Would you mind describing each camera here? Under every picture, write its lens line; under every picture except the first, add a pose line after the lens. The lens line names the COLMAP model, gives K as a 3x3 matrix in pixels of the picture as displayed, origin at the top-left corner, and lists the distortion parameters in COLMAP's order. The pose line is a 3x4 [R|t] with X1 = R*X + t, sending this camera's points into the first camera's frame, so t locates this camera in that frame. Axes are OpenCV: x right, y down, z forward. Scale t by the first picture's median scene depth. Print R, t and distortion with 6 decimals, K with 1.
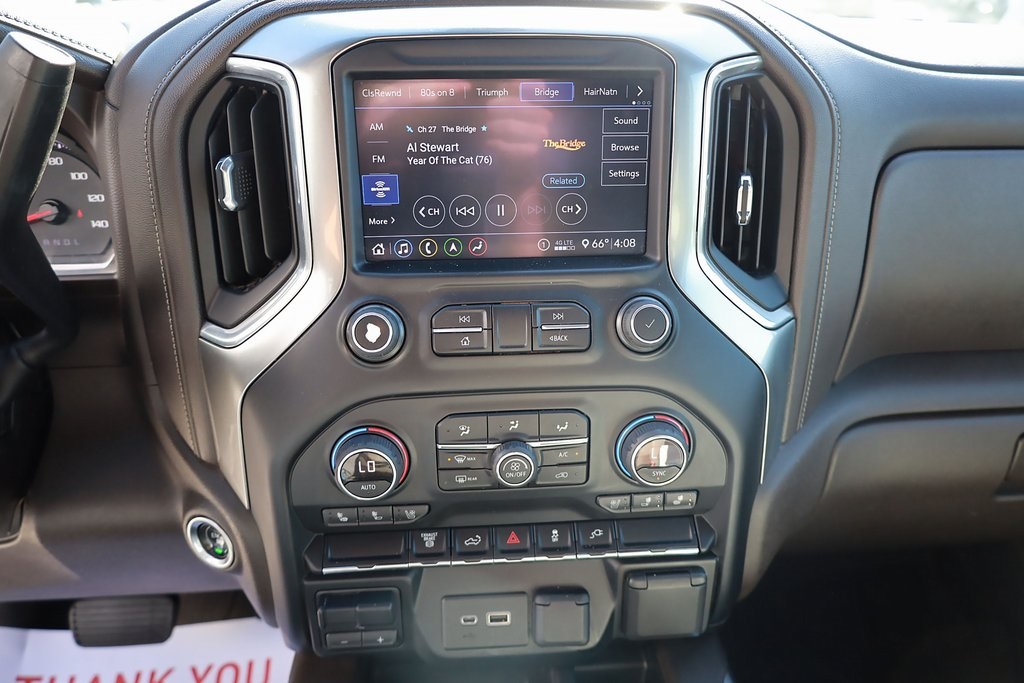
lens RADIAL K [[702.2, 0, 509.4], [0, 702.2, 346.9], [0, 0, 1]] dist [-0.009695, 0.000938]
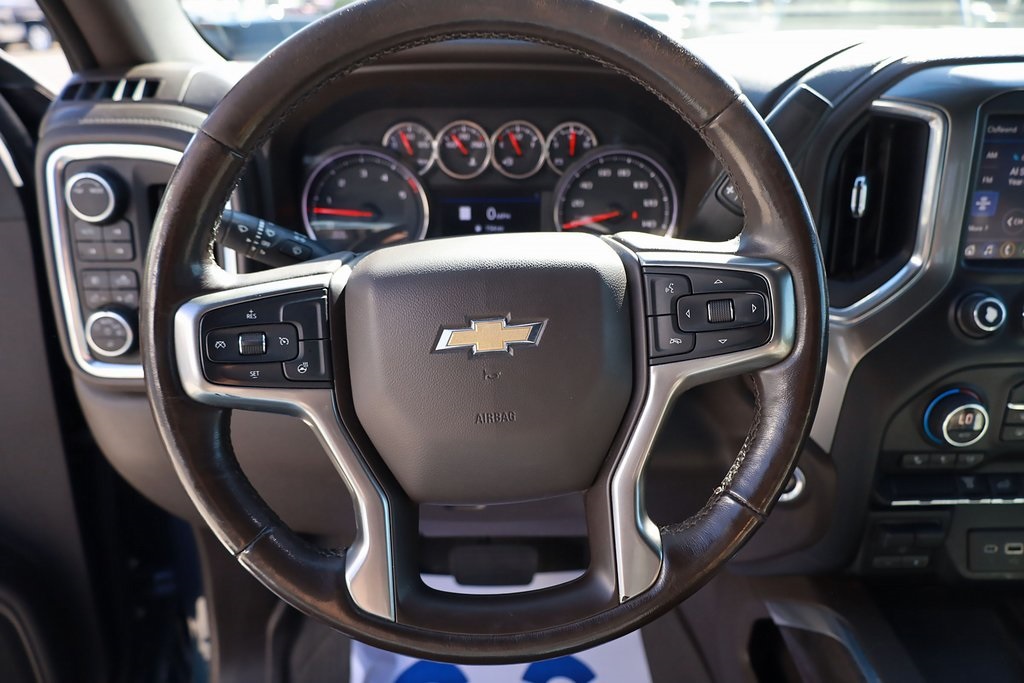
lens RADIAL K [[702.2, 0, 515.0], [0, 702.2, 342.6], [0, 0, 1]] dist [-0.009695, 0.000938]
pose [[0.998532, 0.023668, -0.048722, -0.922055], [-0.023651, 0.999720, 0.000928, 0.046505], [0.048730, 0.000225, 0.998812, -0.303280]]
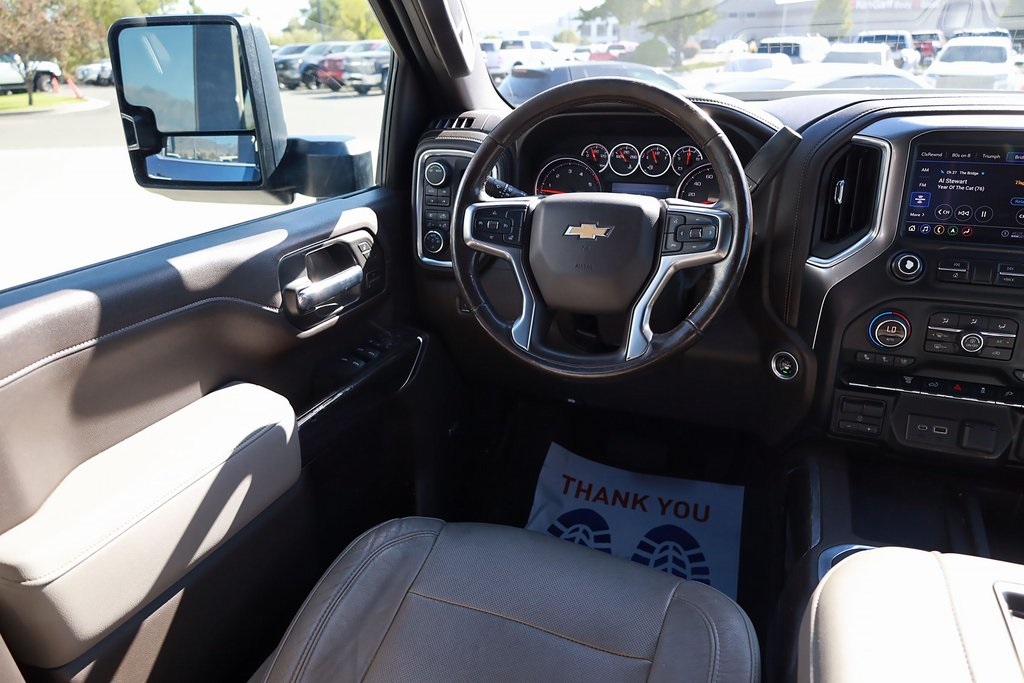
lens RADIAL K [[702.2, 0, 511.5], [0, 702.2, 346.5], [0, 0, 1]] dist [-0.009695, 0.000938]
pose [[0.902181, 0.148014, -0.405169, -0.354216], [-0.164876, 0.986291, -0.006819, 0.401701], [0.398605, 0.072954, 0.914217, -1.292457]]
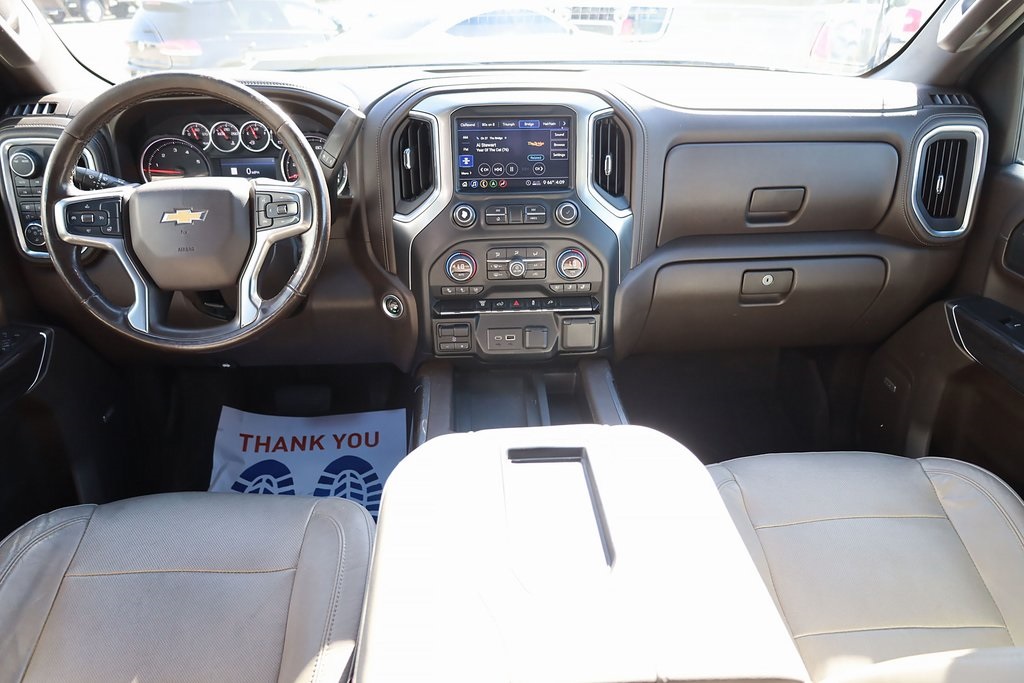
lens RADIAL K [[702.2, 0, 512.6], [0, 702.2, 345.7], [0, 0, 1]] dist [-0.009695, 0.000938]
pose [[0.999950, 0.003429, -0.009404, 0.017212], [-0.002993, 0.998934, 0.046055, 0.329628], [0.009552, -0.046025, 0.998895, -1.582237]]
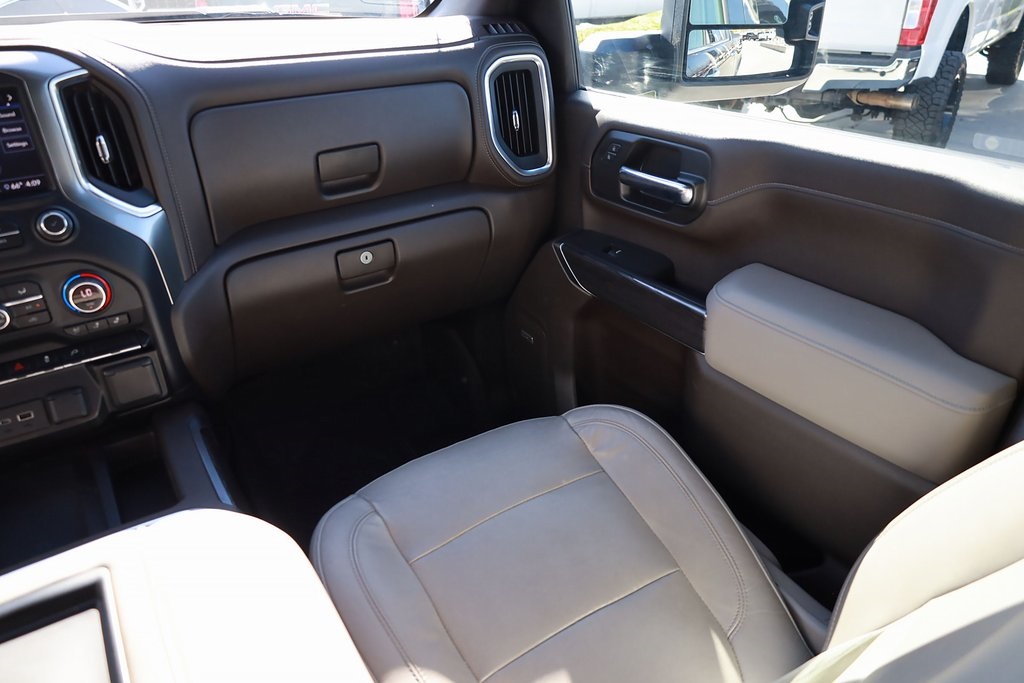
lens RADIAL K [[702.2, 0, 510.5], [0, 702.2, 346.0], [0, 0, 1]] dist [-0.009695, 0.000938]
pose [[0.879044, -0.251246, 0.405162, 0.406855], [0.222866, 0.967846, 0.116642, 0.313911], [-0.421440, -0.012237, 0.906774, -1.116613]]
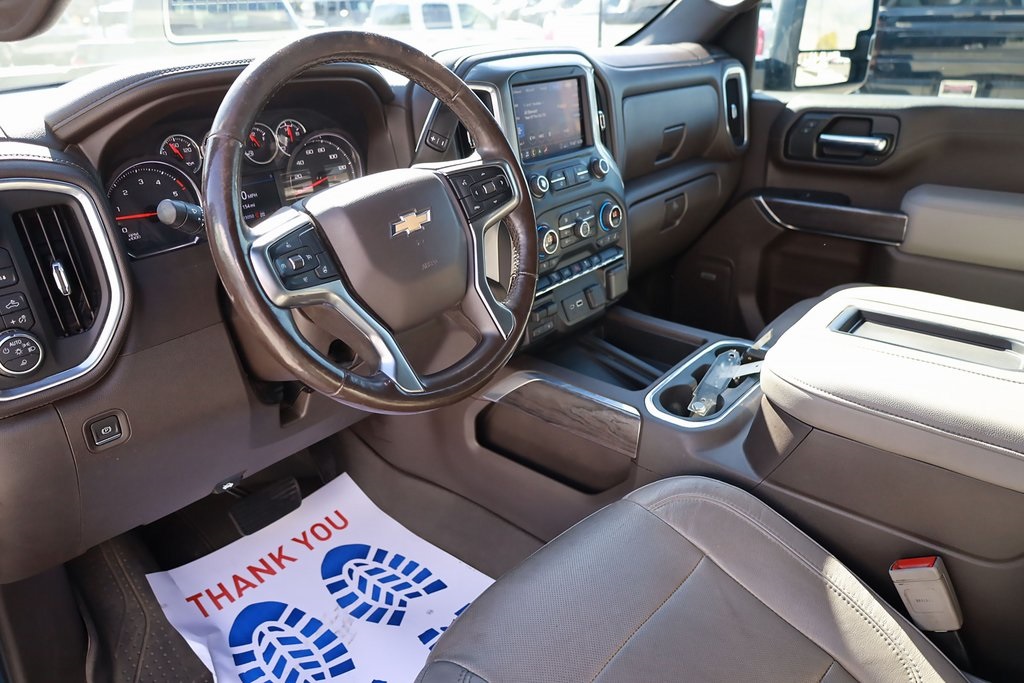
lens RADIAL K [[702.2, 0, 517.7], [0, 702.2, 340.2], [0, 0, 1]] dist [-0.009695, 0.000938]
pose [[0.707038, -0.313044, 0.634114, -1.895934], [0.319632, 0.941330, 0.108318, 0.192881], [-0.630819, 0.126098, 0.765615, -0.765490]]
